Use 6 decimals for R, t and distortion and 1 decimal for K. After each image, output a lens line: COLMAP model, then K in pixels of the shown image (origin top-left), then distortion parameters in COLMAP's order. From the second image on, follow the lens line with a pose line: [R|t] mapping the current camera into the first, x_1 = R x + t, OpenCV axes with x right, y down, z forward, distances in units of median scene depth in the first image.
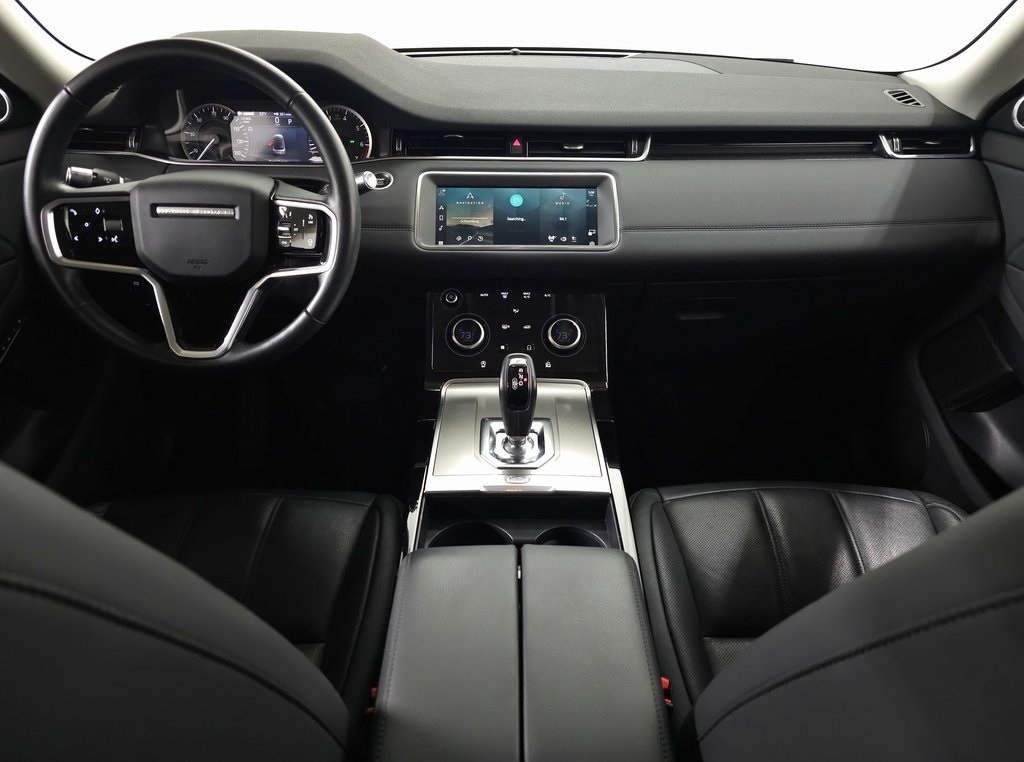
lens RADIAL K [[702.2, 0, 513.3], [0, 702.2, 387.1], [0, 0, 1]] dist [0.073079, -0.083347]
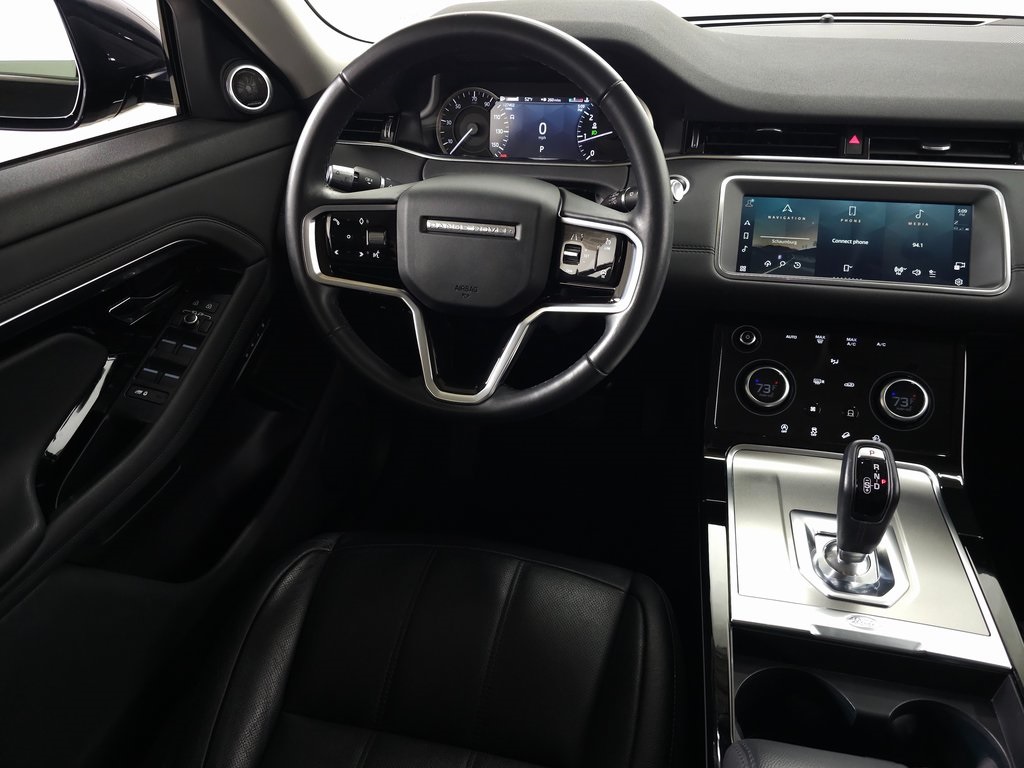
lens RADIAL K [[699.8, 0, 512.0], [0, 699.8, 384.0], [0, 0, 1]] dist [0.047863, -0.053060]
pose [[0.970184, 0.099300, -0.221095, -0.166151], [-0.090553, 0.994667, 0.049377, -0.091588], [0.224819, -0.027884, 0.974001, 0.175466]]
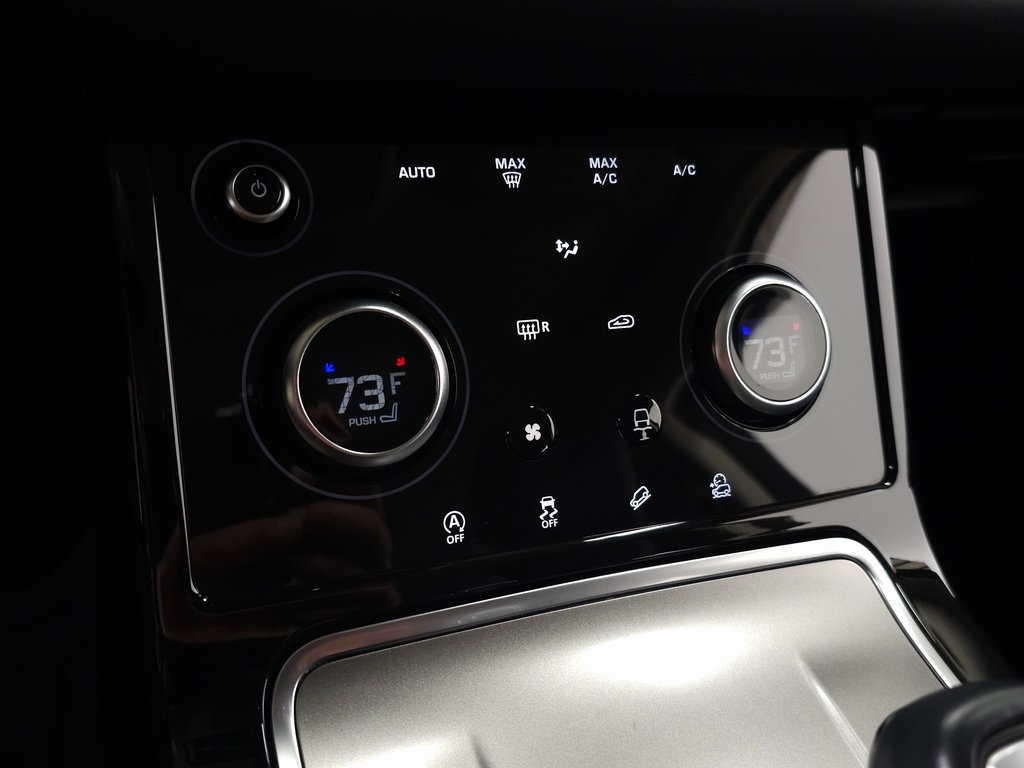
lens RADIAL K [[982.0, 0, 512.0], [0, 982.0, 384.0], [0, 0, 1]] dist [0.070030, -0.012252]
pose [[0.922579, -0.093198, 0.374382, -0.130170], [0.019632, 0.980468, 0.195698, -0.128510], [-0.385308, -0.173197, 0.906389, 0.733238]]
